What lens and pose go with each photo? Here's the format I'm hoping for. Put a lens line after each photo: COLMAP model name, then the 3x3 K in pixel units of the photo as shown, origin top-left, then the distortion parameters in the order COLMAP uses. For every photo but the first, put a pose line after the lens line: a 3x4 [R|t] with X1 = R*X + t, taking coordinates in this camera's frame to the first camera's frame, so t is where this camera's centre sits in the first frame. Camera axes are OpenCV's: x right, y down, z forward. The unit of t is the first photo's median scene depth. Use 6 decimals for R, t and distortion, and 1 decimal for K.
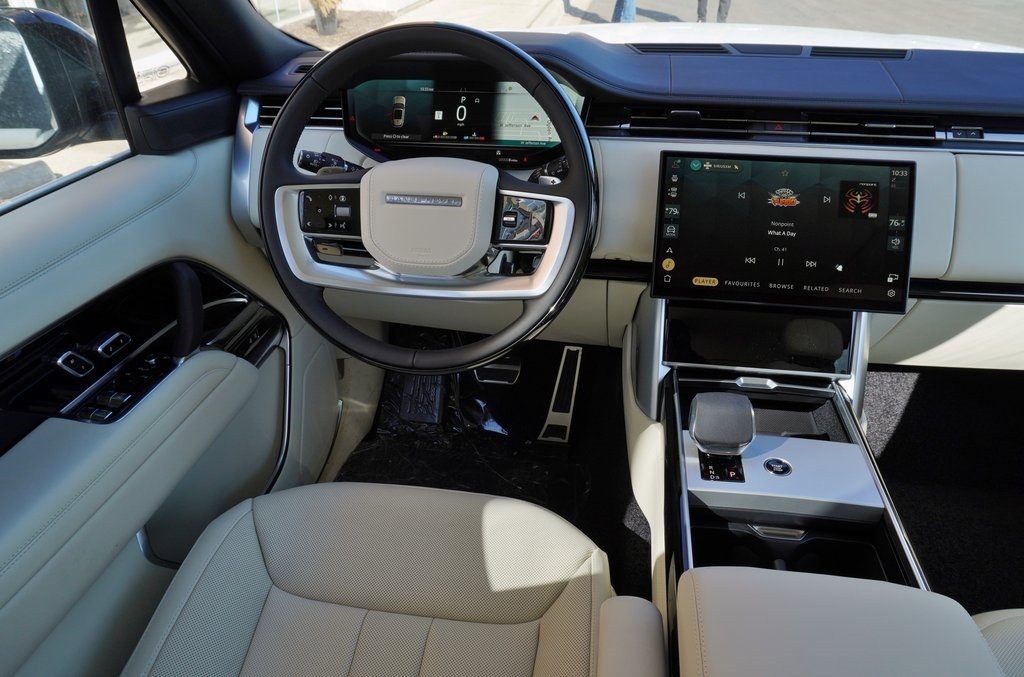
lens RADIAL K [[688.6, 0, 514.2], [0, 688.6, 360.2], [0, 0, 1]] dist [-0.017484, 0.005981]
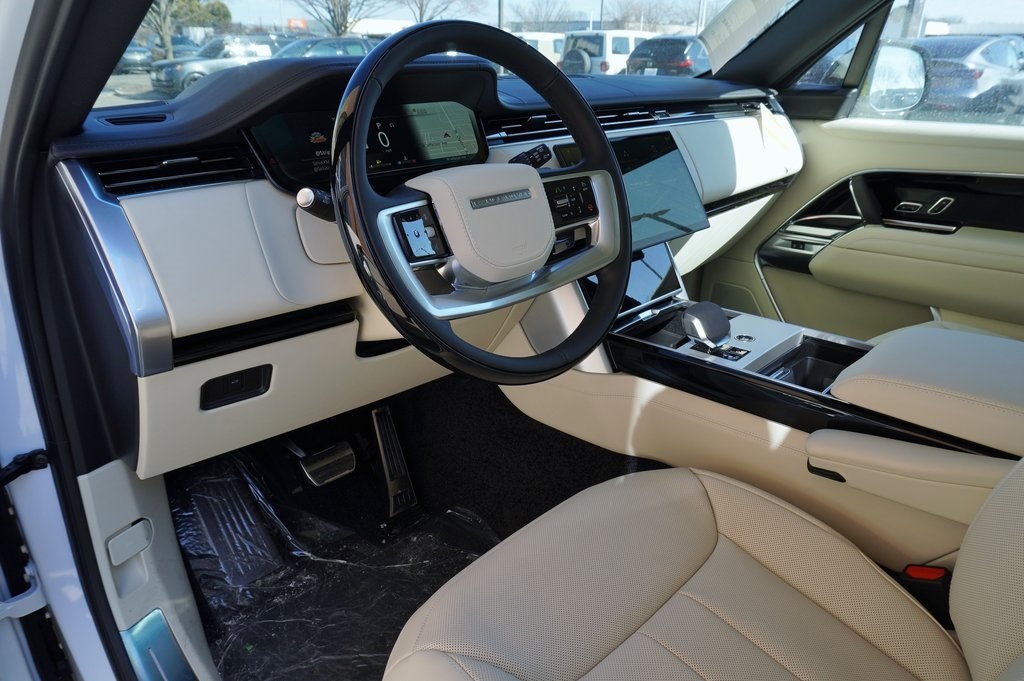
lens RADIAL K [[688.3, 0, 540.4], [0, 688.3, 361.6], [0, 0, 1]] dist [-0.034090, 0.003473]
pose [[0.578364, -0.334063, 0.744243, -0.778309], [0.444277, 0.894132, 0.056087, -0.052757], [-0.684188, 0.298212, 0.665550, 0.349447]]
